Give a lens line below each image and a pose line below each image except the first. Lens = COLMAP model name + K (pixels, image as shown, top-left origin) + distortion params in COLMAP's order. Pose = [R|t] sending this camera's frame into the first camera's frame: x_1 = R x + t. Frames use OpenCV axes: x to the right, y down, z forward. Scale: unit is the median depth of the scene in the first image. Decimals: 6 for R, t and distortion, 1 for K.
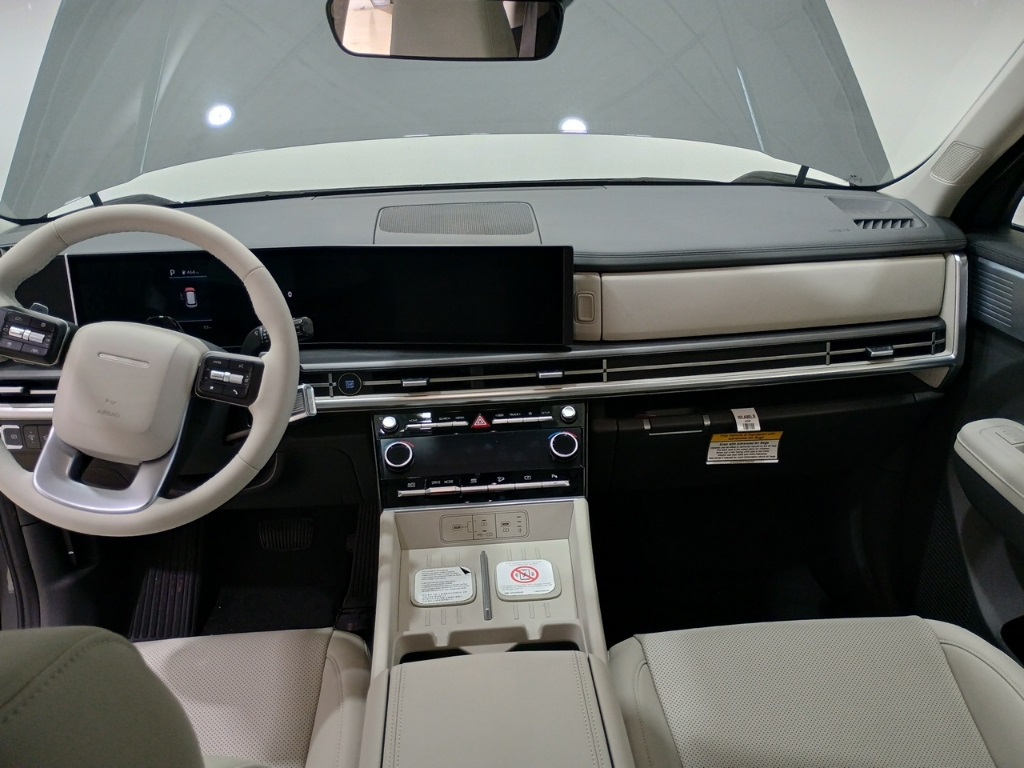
lens RADIAL K [[846.7, 0, 512.0], [0, 846.7, 384.0], [0, 0, 1]] dist [0.021309, -0.009930]
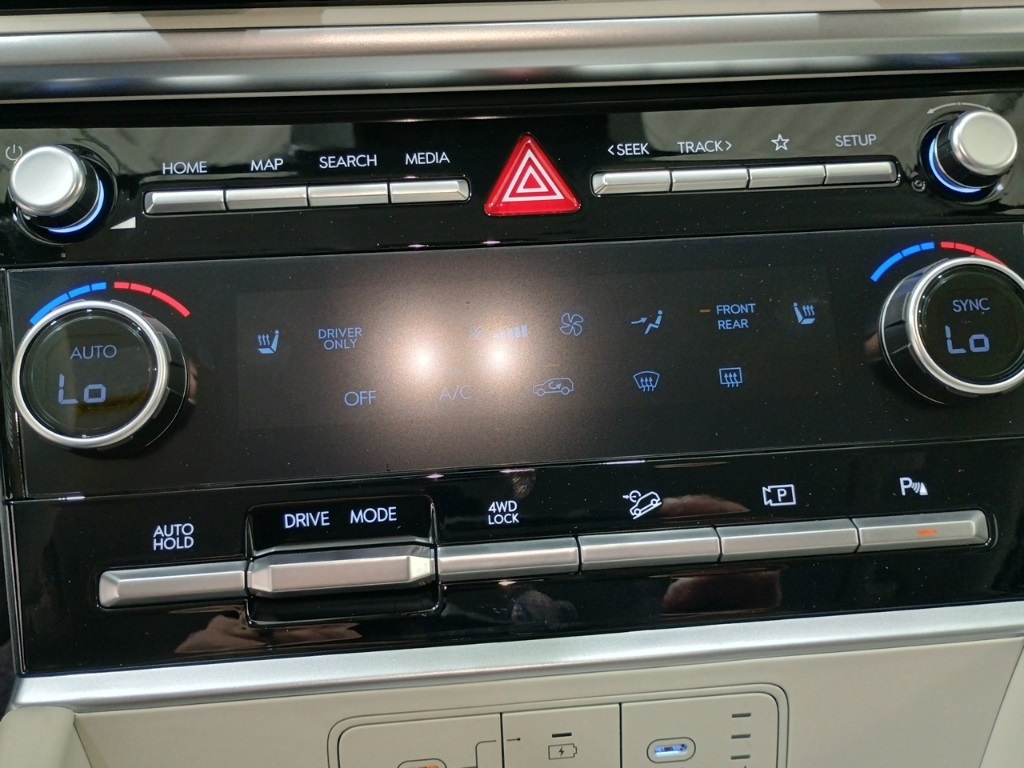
lens RADIAL K [[846.7, 0, 512.0], [0, 846.7, 384.0], [0, 0, 1]] dist [0.021309, -0.009930]
pose [[0.999091, 0.010194, 0.041389, -0.049628], [-0.024606, 0.930789, 0.364729, 0.016202], [-0.034806, -0.365416, 0.930193, 0.798984]]
